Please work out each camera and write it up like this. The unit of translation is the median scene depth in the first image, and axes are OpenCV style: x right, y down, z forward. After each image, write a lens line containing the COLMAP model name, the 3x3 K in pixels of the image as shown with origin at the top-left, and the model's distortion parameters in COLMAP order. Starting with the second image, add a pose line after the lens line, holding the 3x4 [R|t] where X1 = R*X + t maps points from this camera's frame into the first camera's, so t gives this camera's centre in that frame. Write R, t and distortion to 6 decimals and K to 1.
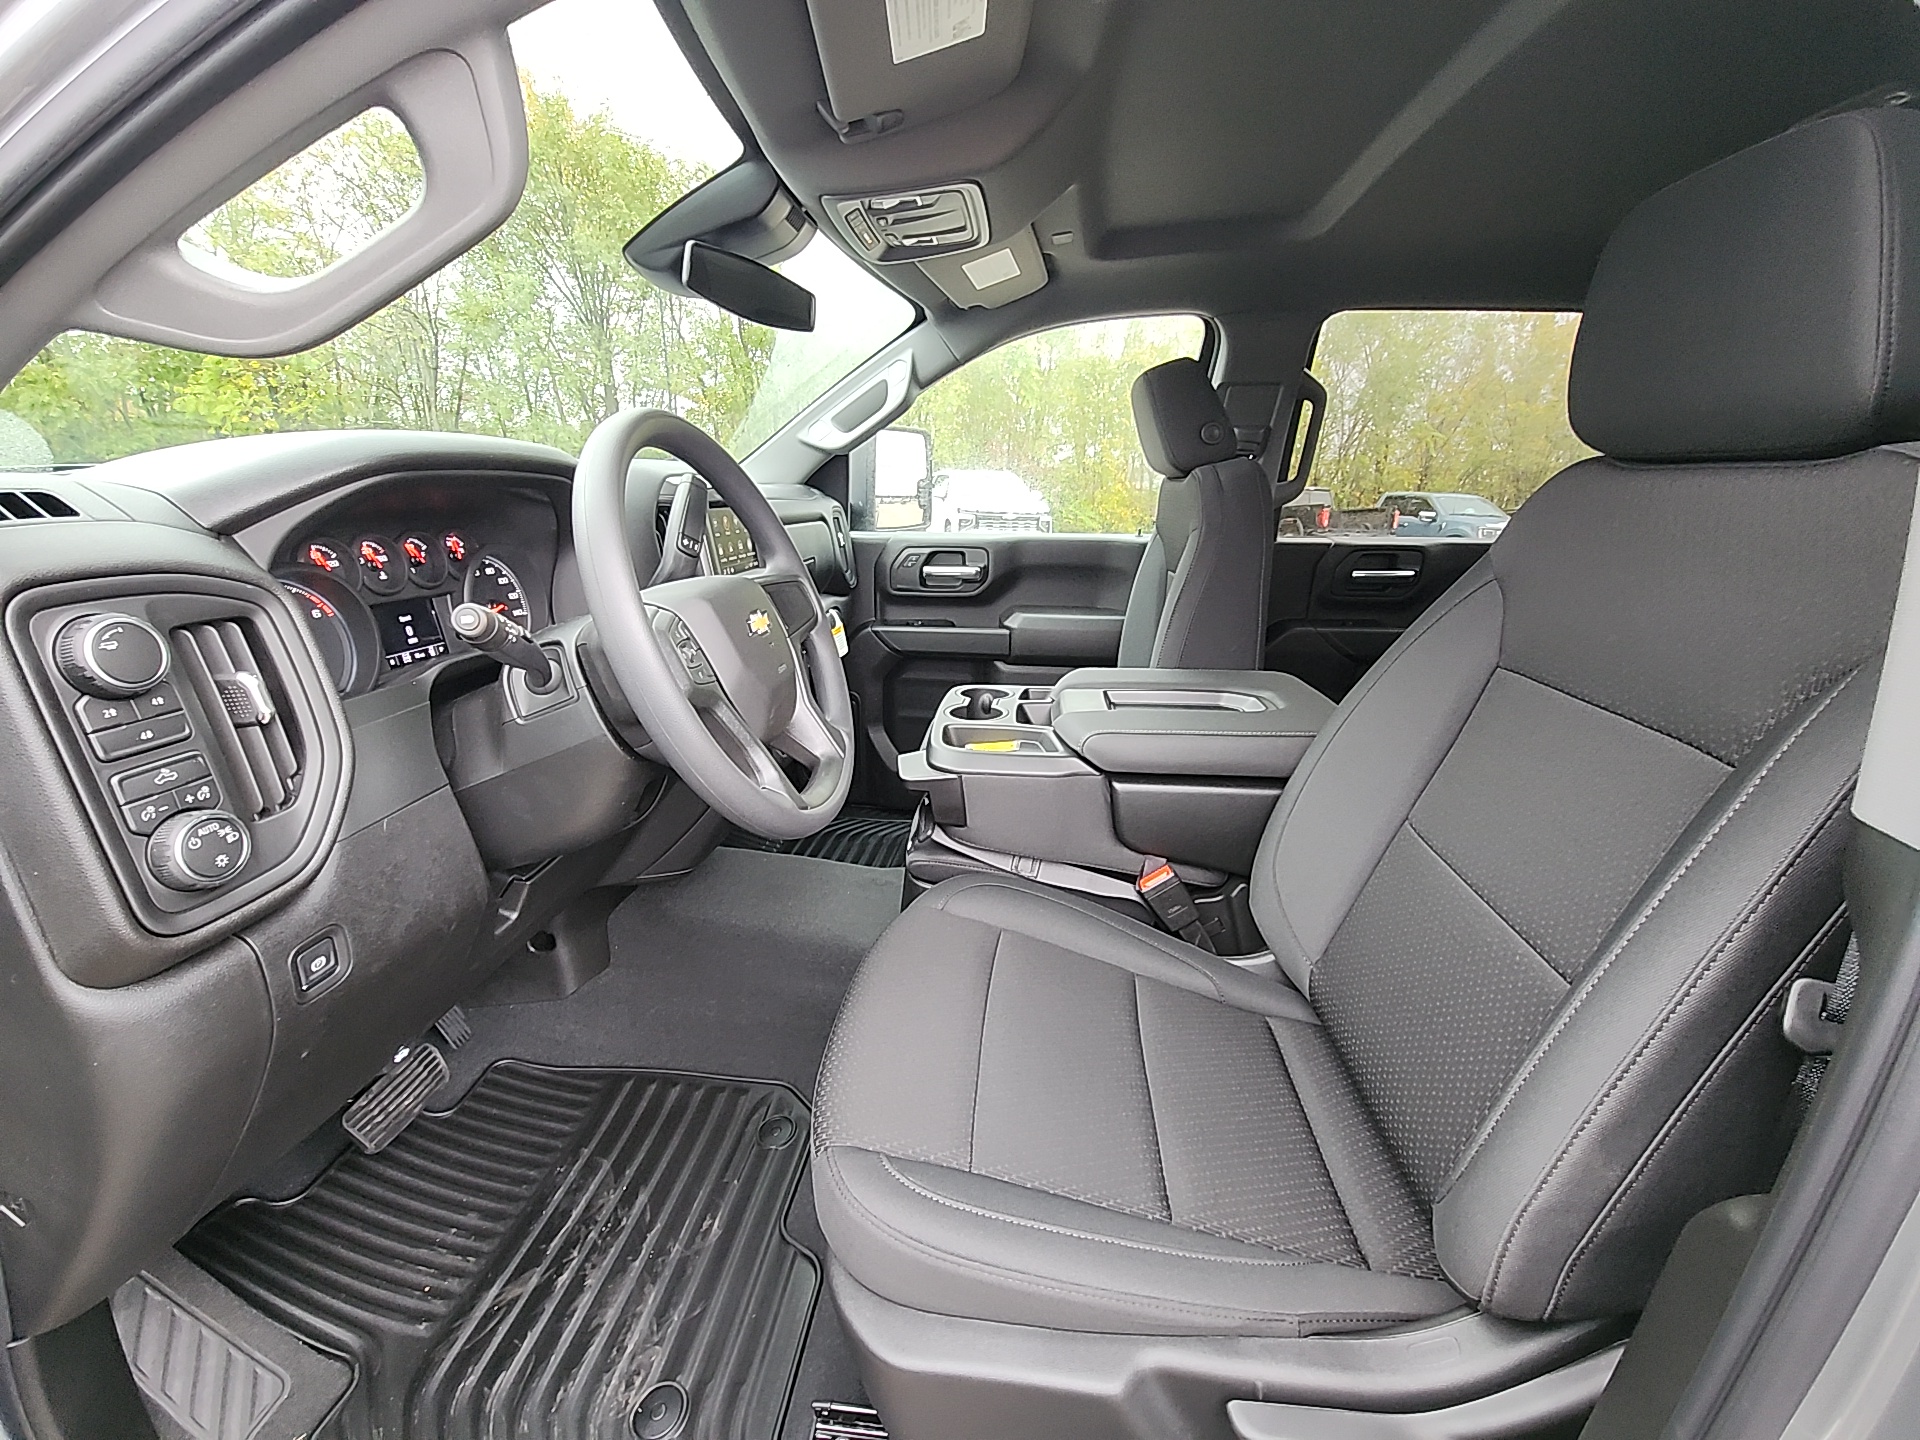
lens RADIAL K [[776.2, 0, 953.5], [0, 776.2, 700.5], [0, 0, 1]] dist [0.008296, -0.007118]
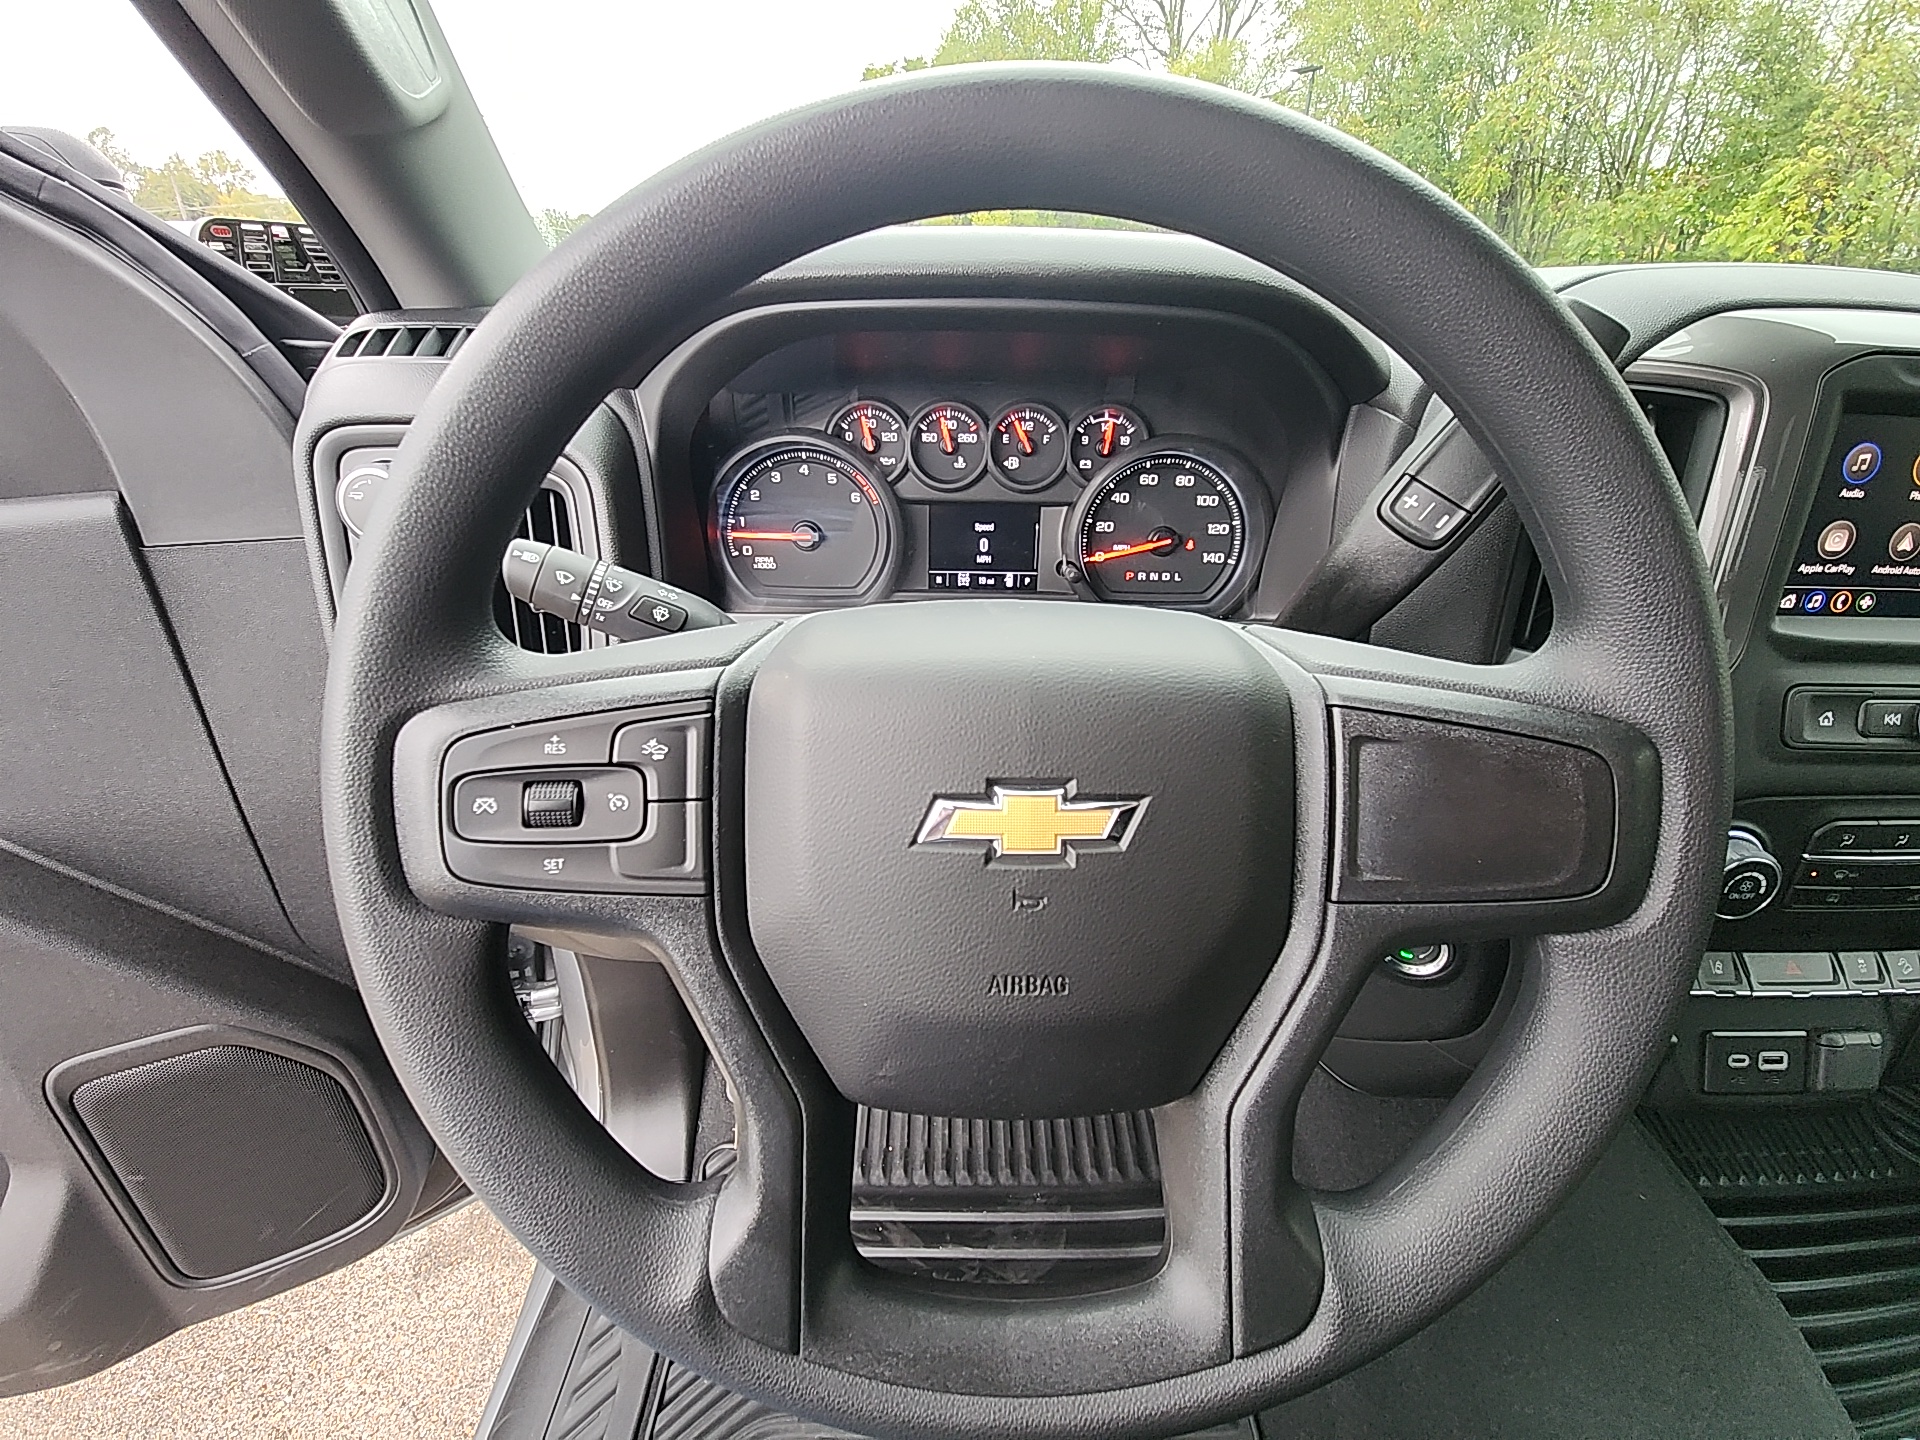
lens RADIAL K [[776.2, 0, 946.0], [0, 776.2, 703.7], [0, 0, 1]] dist [0.008296, -0.007118]
pose [[0.100413, 0.441441, -0.891654, -0.000572], [-0.272844, 0.874045, 0.401997, -0.233119], [0.956804, 0.202916, 0.208210, 0.822171]]
